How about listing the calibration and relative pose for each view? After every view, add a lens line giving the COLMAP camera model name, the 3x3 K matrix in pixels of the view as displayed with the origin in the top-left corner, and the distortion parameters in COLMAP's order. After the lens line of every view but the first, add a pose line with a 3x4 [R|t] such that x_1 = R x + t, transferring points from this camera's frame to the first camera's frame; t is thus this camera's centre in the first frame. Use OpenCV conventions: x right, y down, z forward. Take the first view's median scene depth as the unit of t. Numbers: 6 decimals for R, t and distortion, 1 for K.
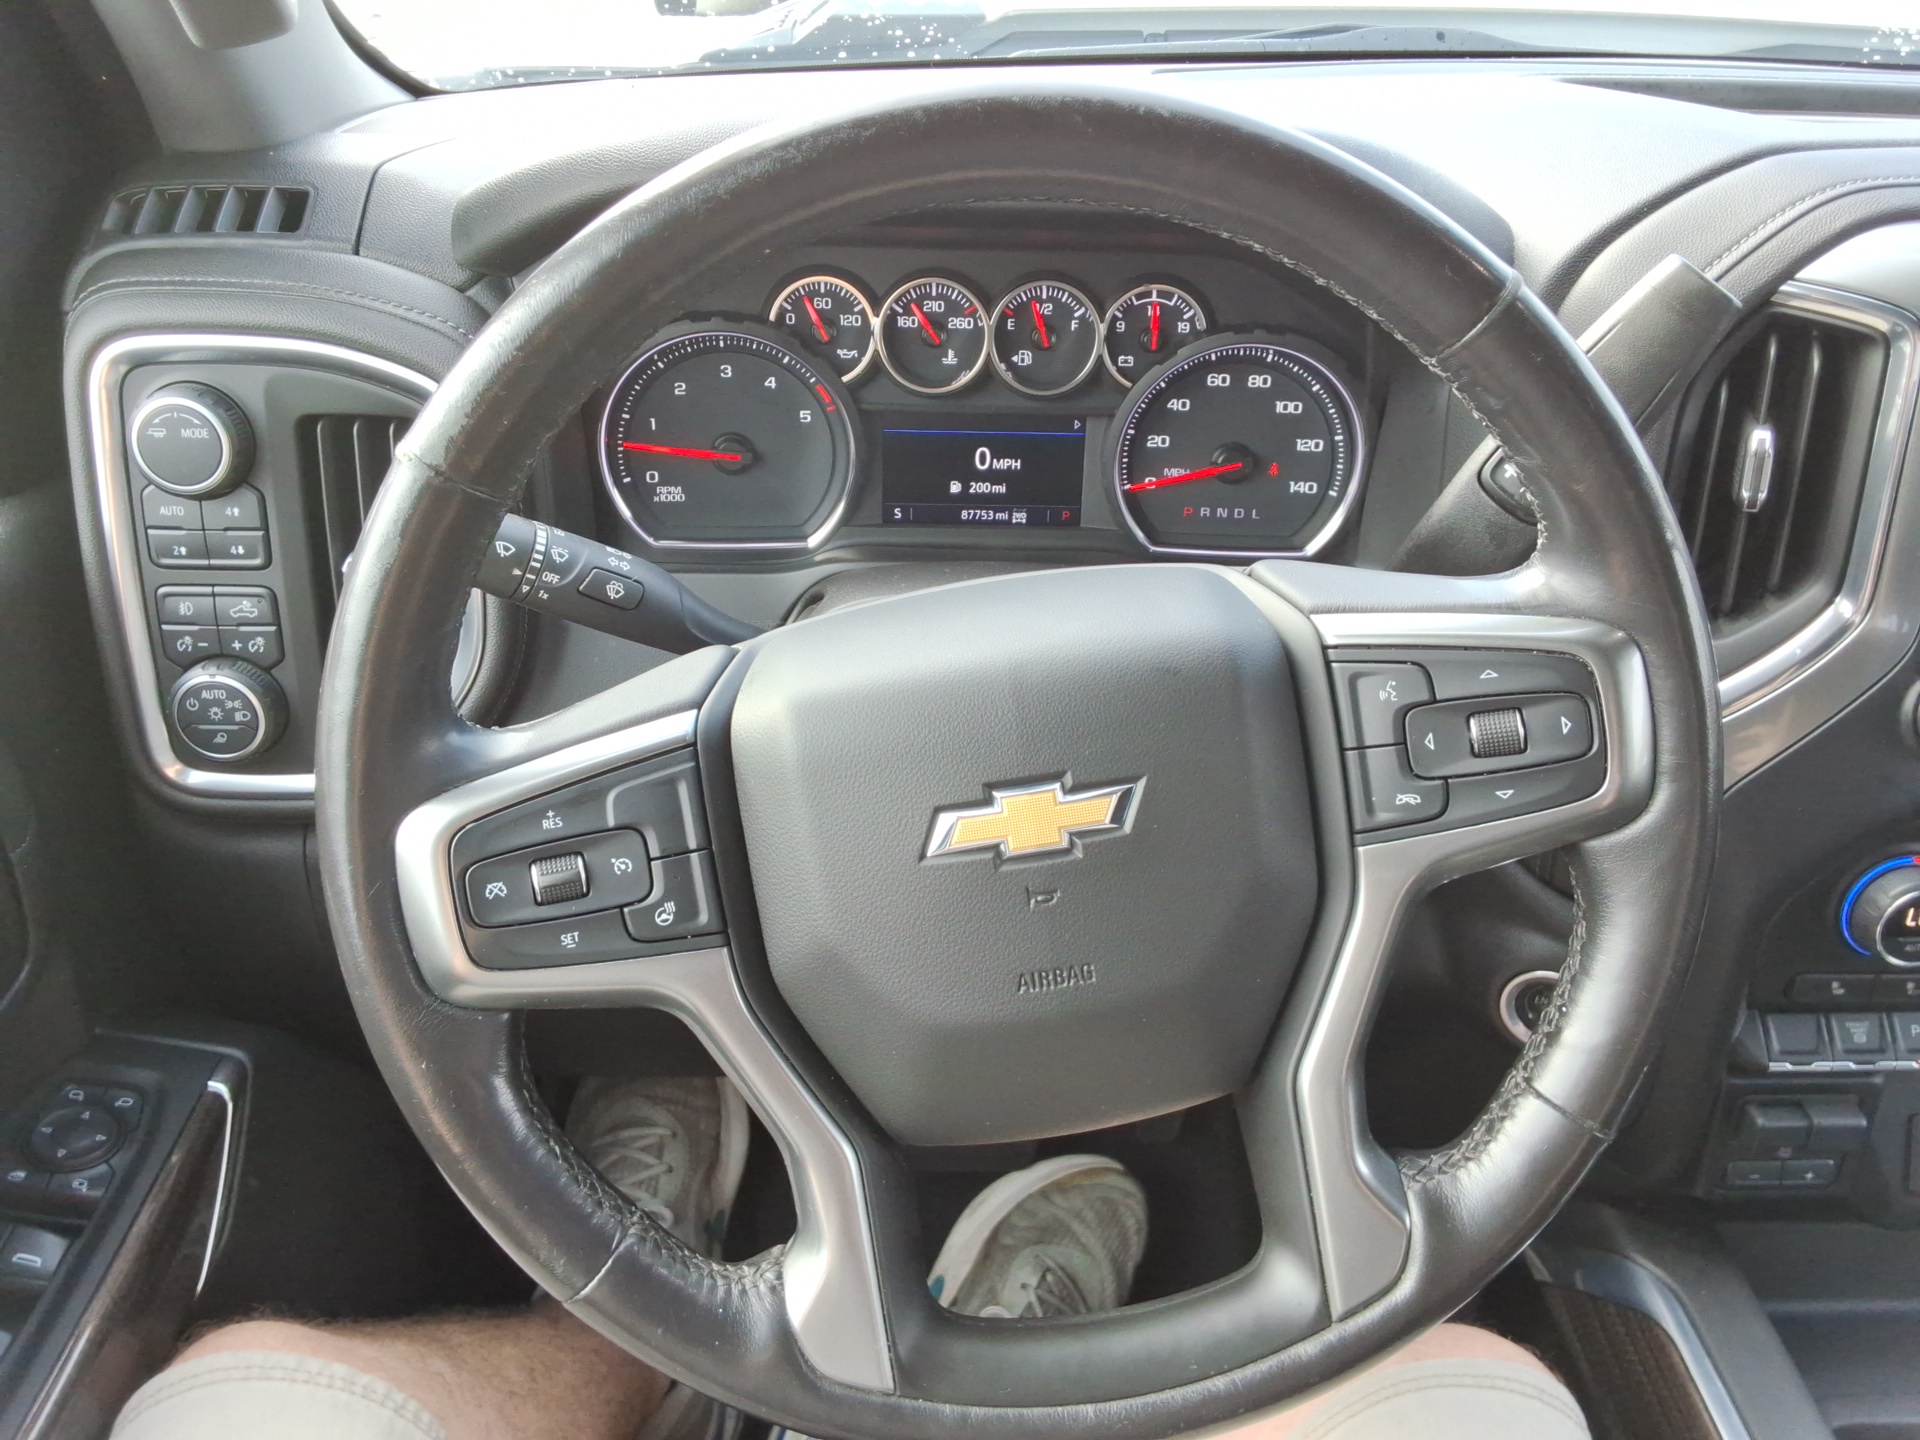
lens RADIAL K [[1543.9, 0, 972.3], [0, 1543.9, 694.1], [0, 0, 1]] dist [0.130369, -0.216064]
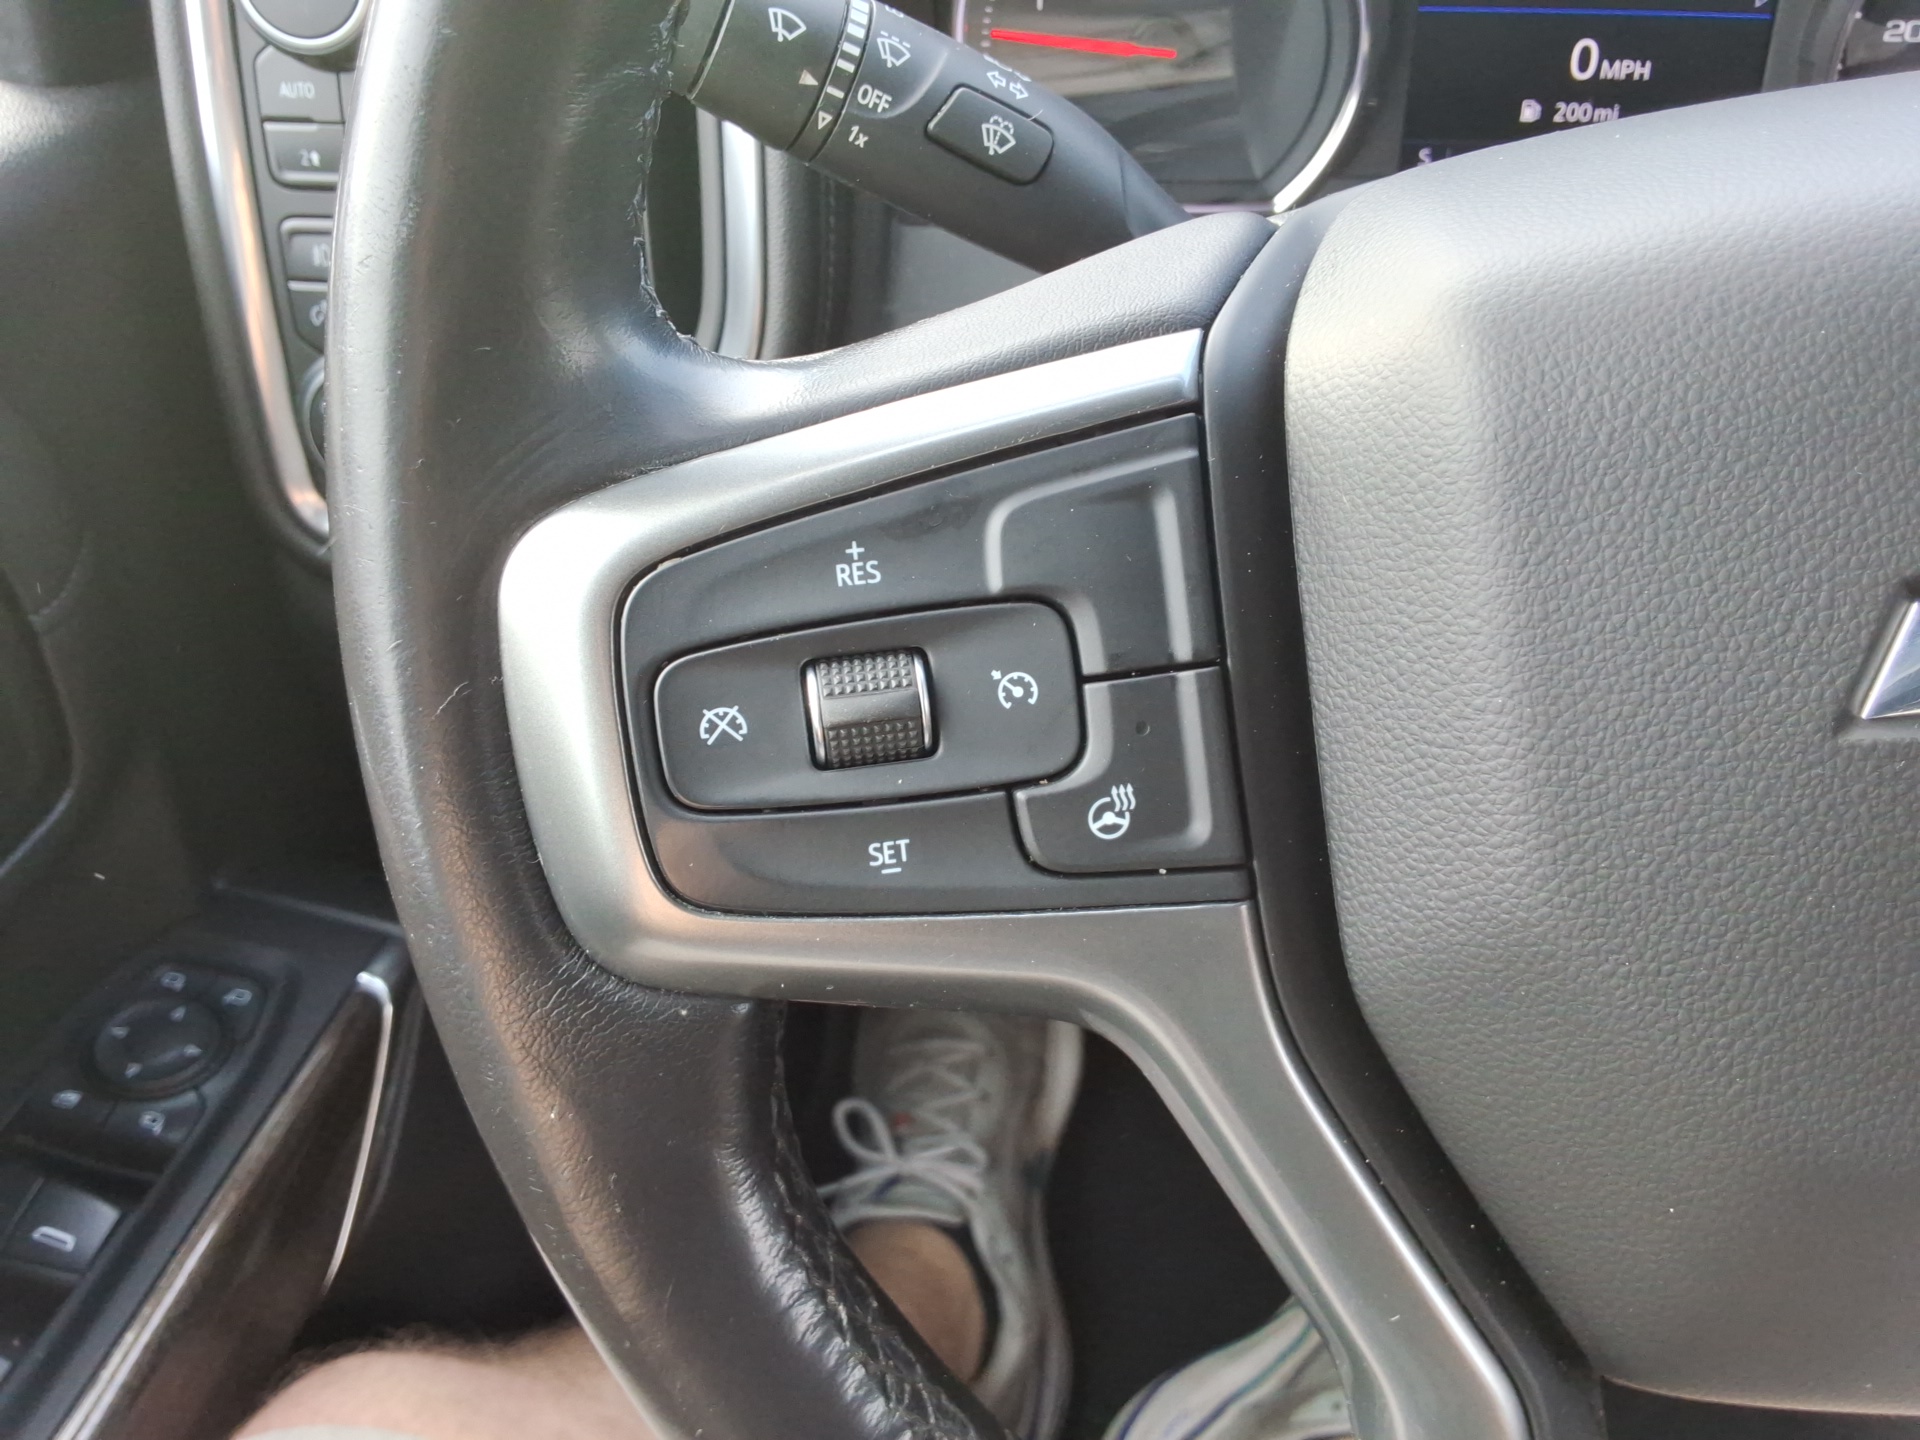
lens RADIAL K [[1584.6, 0, 971.9], [0, 1584.6, 718.1], [0, 0, 1]] dist [0.031123, -0.083080]
pose [[0.980310, 0.068421, -0.185234, -0.107957], [-0.049064, 0.993032, 0.107146, 0.050241], [0.191275, -0.095948, 0.976836, 0.400571]]
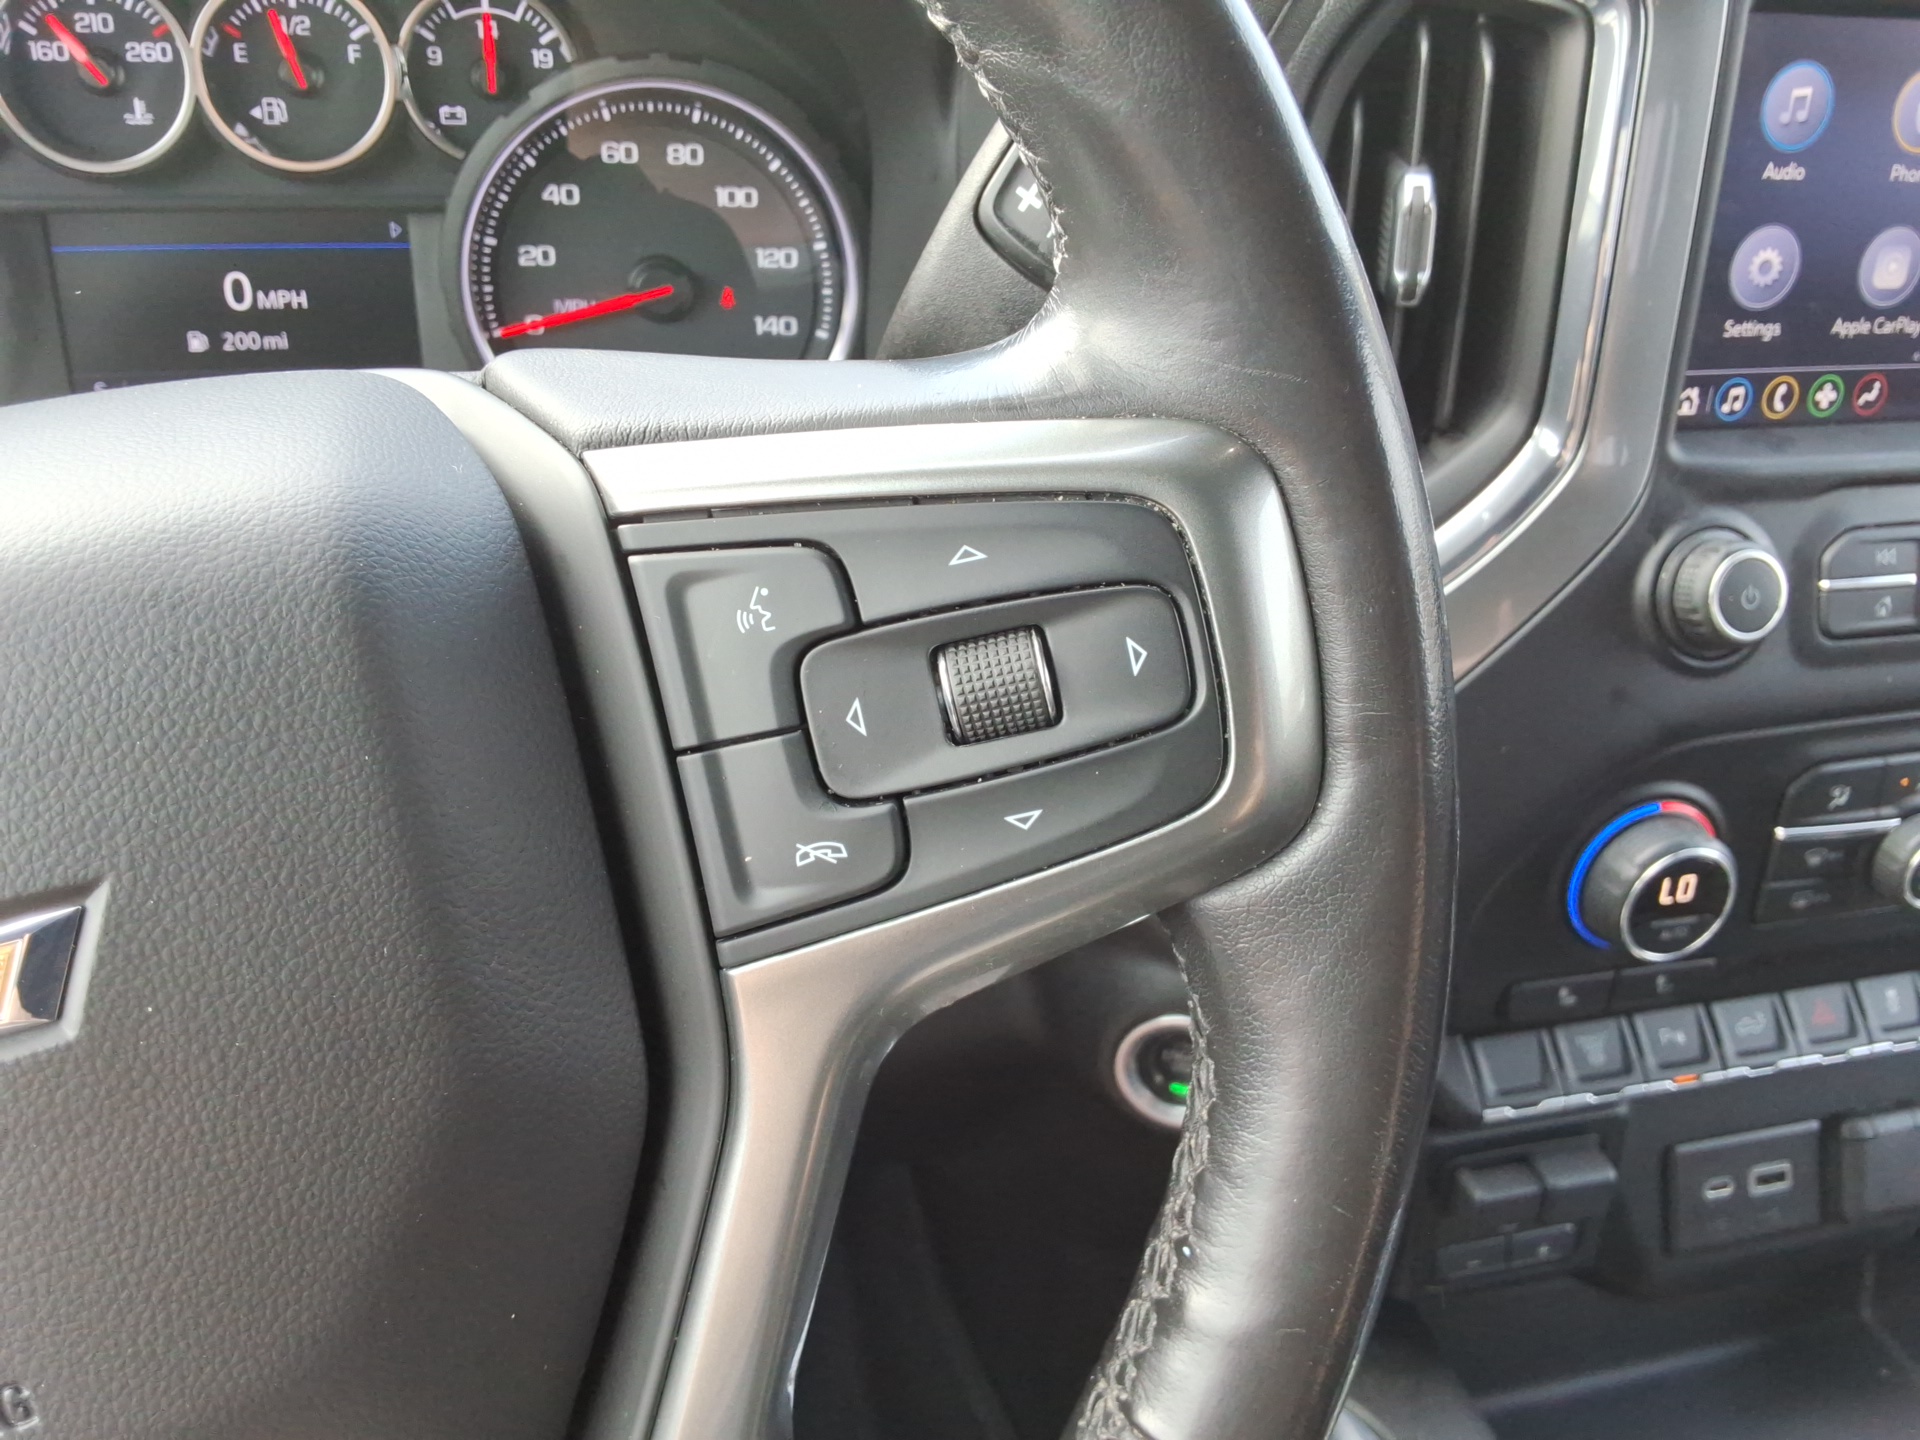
lens RADIAL K [[1546.7, 0, 972.6], [0, 1546.7, 688.8], [0, 0, 1]] dist [0.115461, -0.203768]
pose [[0.972921, -0.087591, 0.213897, 0.163584], [0.083107, 0.996092, 0.029883, 0.008368], [-0.215679, -0.011297, 0.976399, 0.397557]]
